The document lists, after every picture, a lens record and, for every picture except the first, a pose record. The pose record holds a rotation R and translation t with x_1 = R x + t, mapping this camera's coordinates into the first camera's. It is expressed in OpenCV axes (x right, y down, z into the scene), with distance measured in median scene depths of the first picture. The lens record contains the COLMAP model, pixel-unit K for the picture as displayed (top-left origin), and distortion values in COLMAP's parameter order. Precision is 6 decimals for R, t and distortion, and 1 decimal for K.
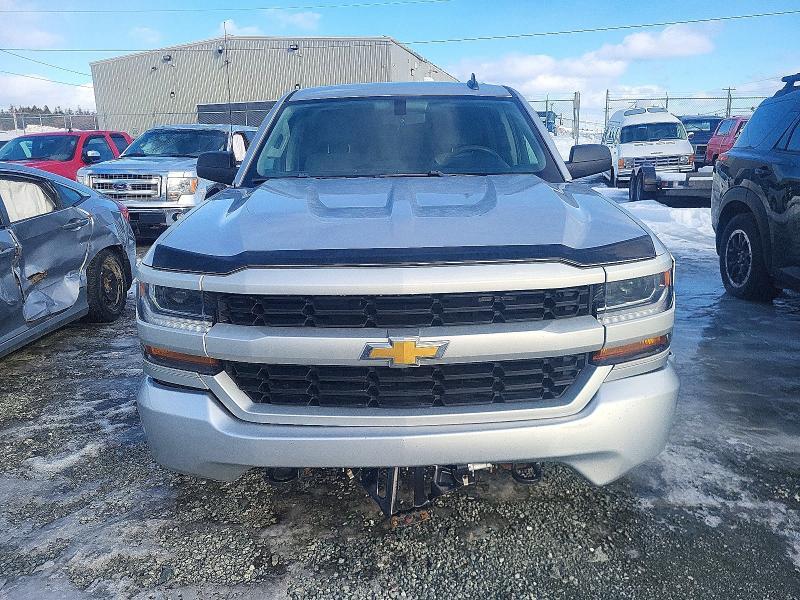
lens RADIAL K [[578.4, 0, 394.1], [0, 578.4, 300.1], [0, 0, 1]] dist [0.036621, -0.034865]
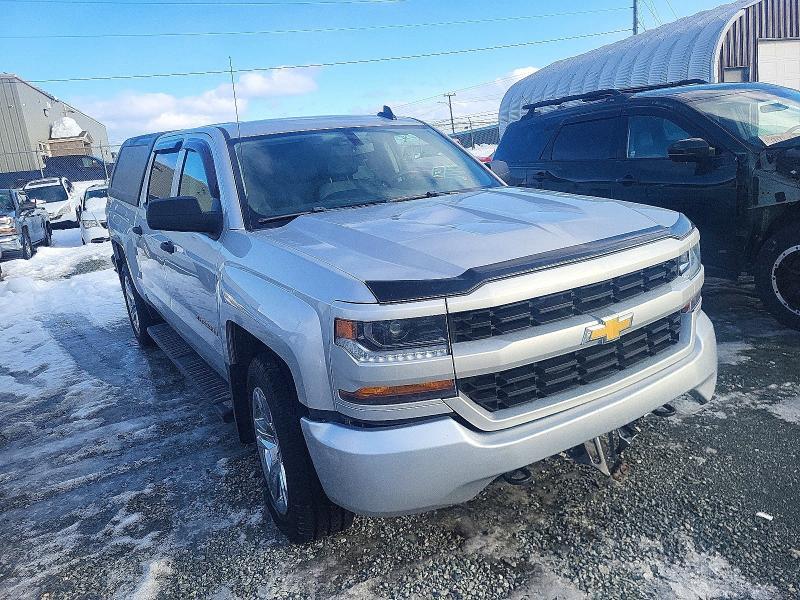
lens RADIAL K [[578.4, 0, 394.1], [0, 578.4, 300.1], [0, 0, 1]] dist [0.036621, -0.034865]
pose [[0.853630, -0.183613, 0.487444, -0.846955], [0.211315, 0.977416, -0.001883, -0.052742], [-0.476090, 0.104612, 0.873152, 0.158732]]
